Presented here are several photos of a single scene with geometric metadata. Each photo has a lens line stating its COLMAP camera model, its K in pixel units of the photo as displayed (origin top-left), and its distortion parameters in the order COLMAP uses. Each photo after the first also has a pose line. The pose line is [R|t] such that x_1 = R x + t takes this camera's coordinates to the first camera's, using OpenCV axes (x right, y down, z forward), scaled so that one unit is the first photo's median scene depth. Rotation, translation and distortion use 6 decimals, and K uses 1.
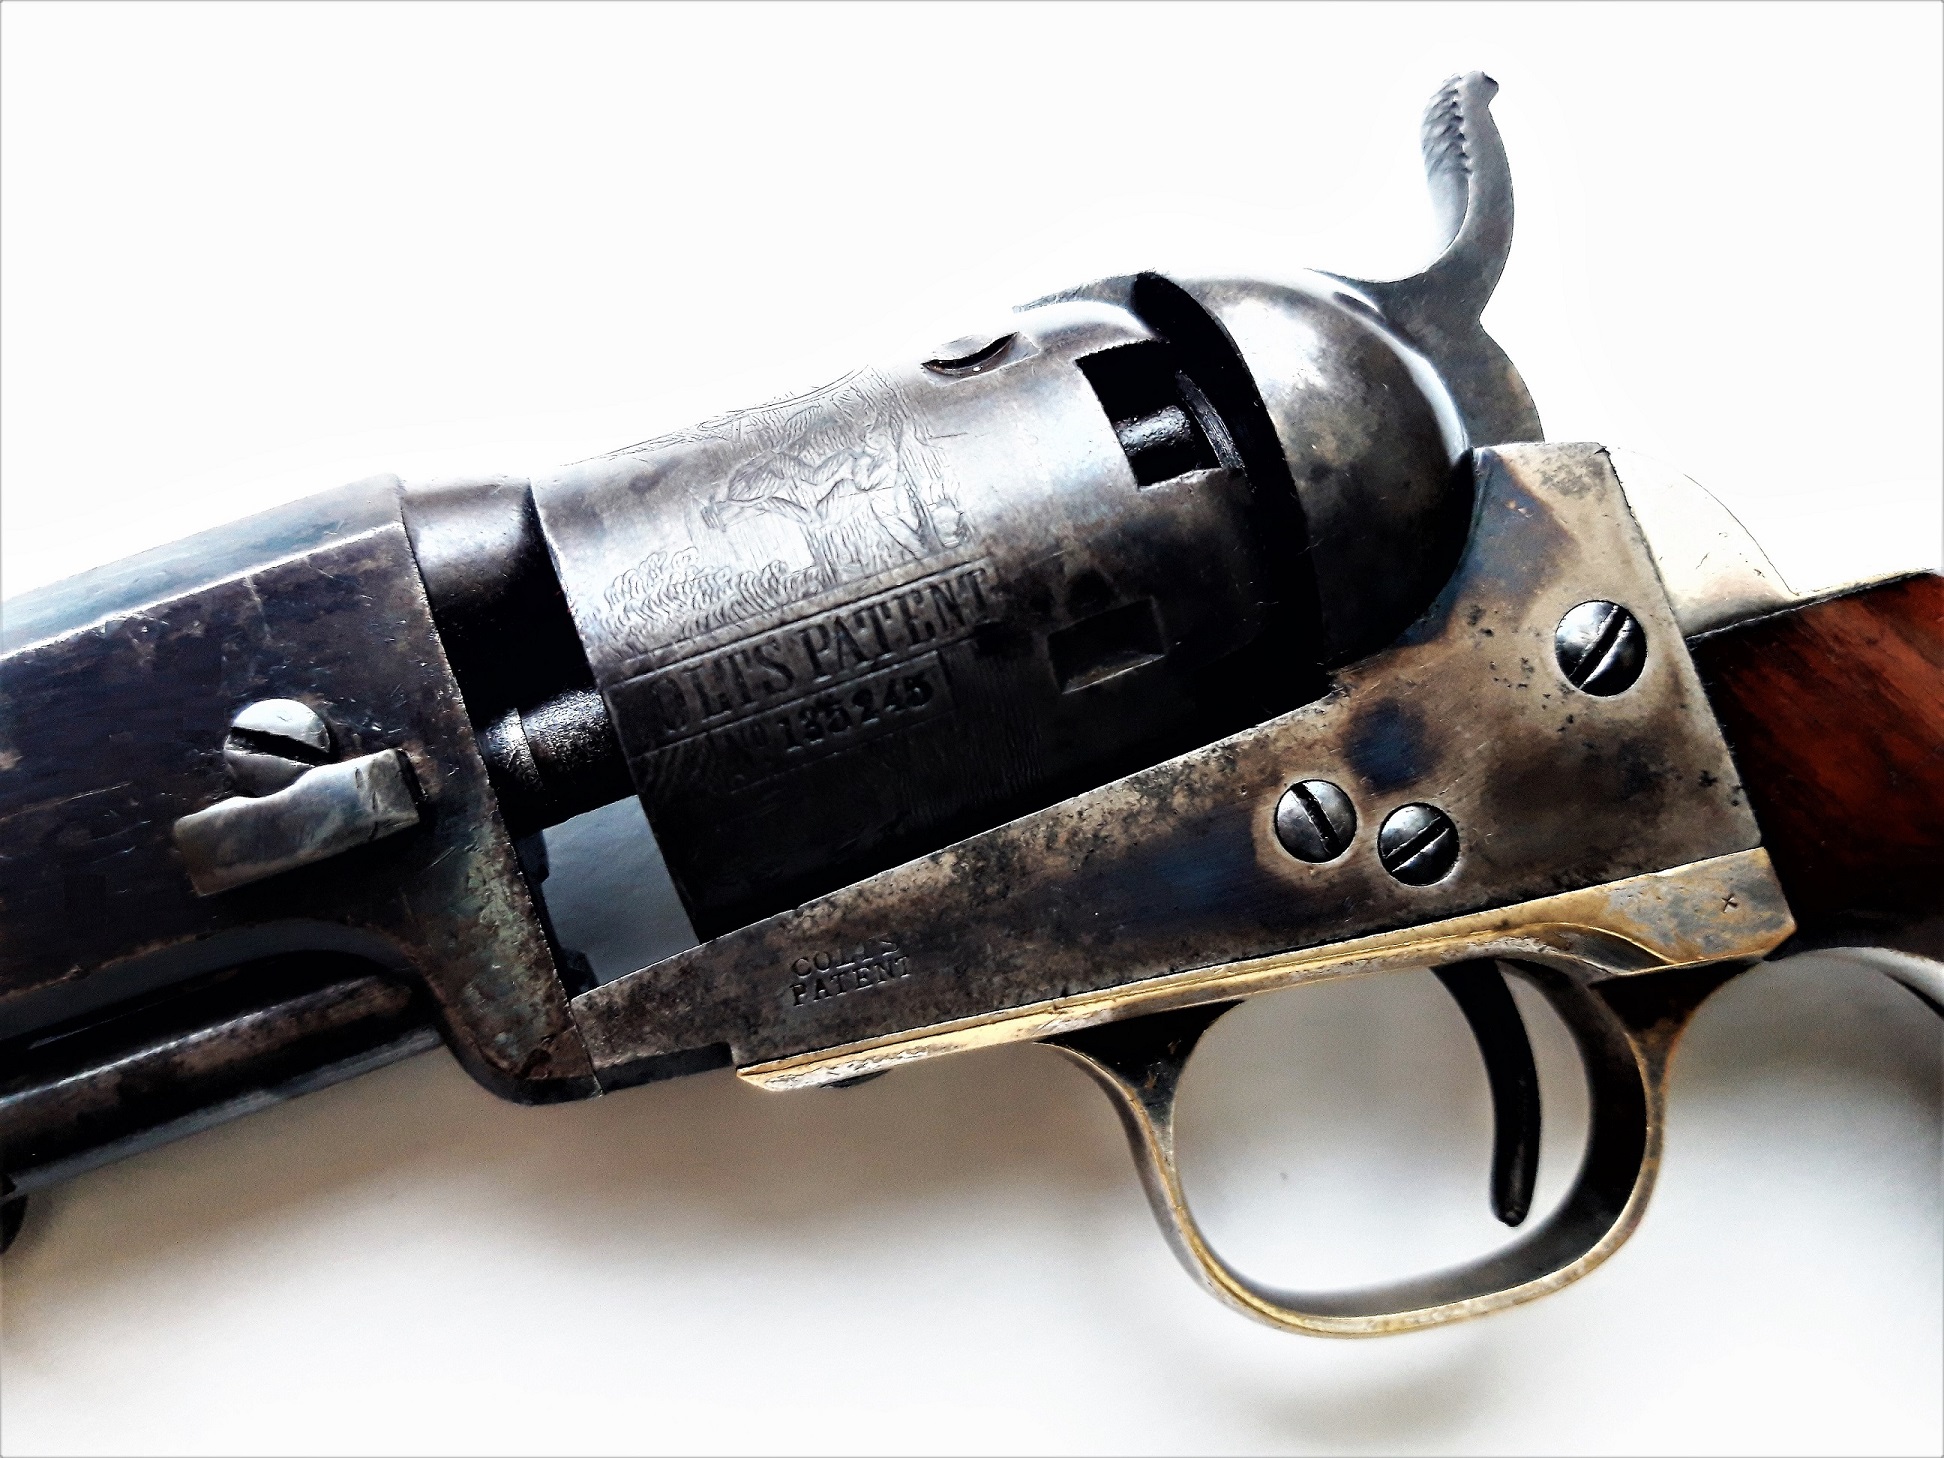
lens RADIAL K [[1515.8, 0, 971.2], [0, 1515.8, 719.1], [0, 0, 1]] dist [0.051259, -0.016574]
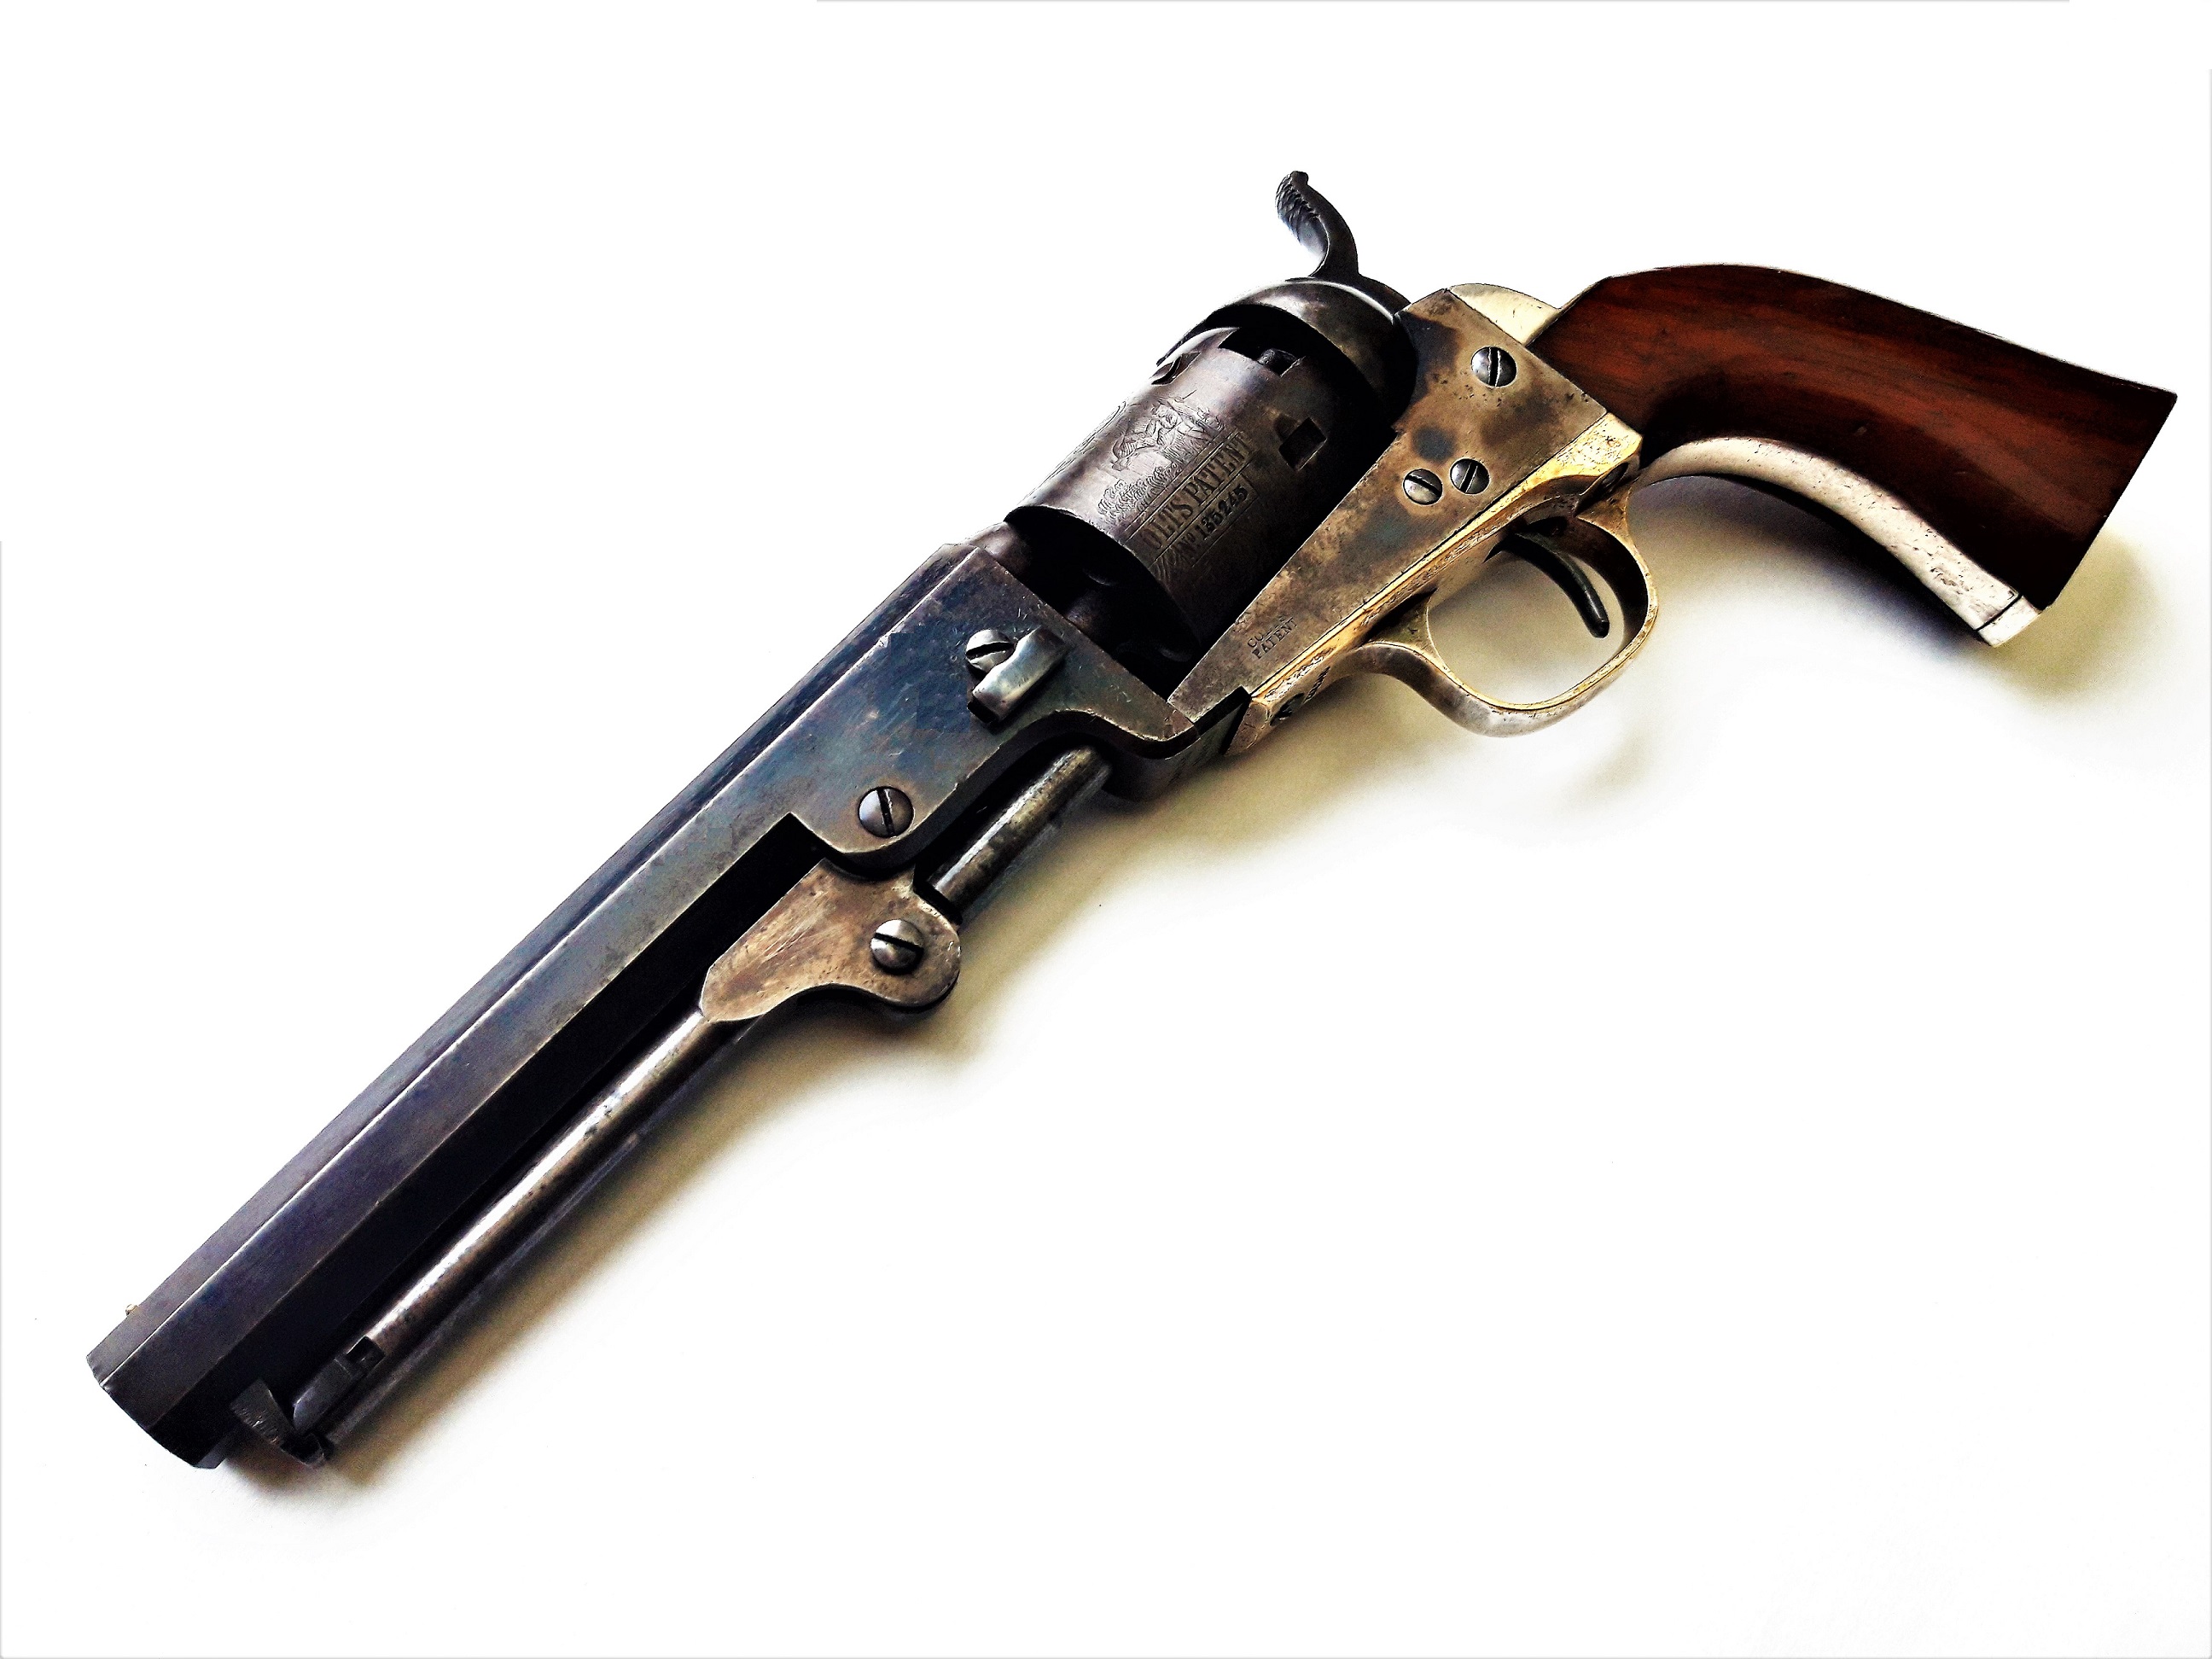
lens RADIAL K [[1724.7, 0, 1099.5], [0, 1724.7, 837.0], [0, 0, 1]] dist [0.051259, -0.016574]
pose [[0.868044, -0.462851, 0.179634, -0.808095], [0.487164, 0.863826, -0.128361, 0.571725], [-0.095761, 0.198934, 0.975323, -1.173592]]
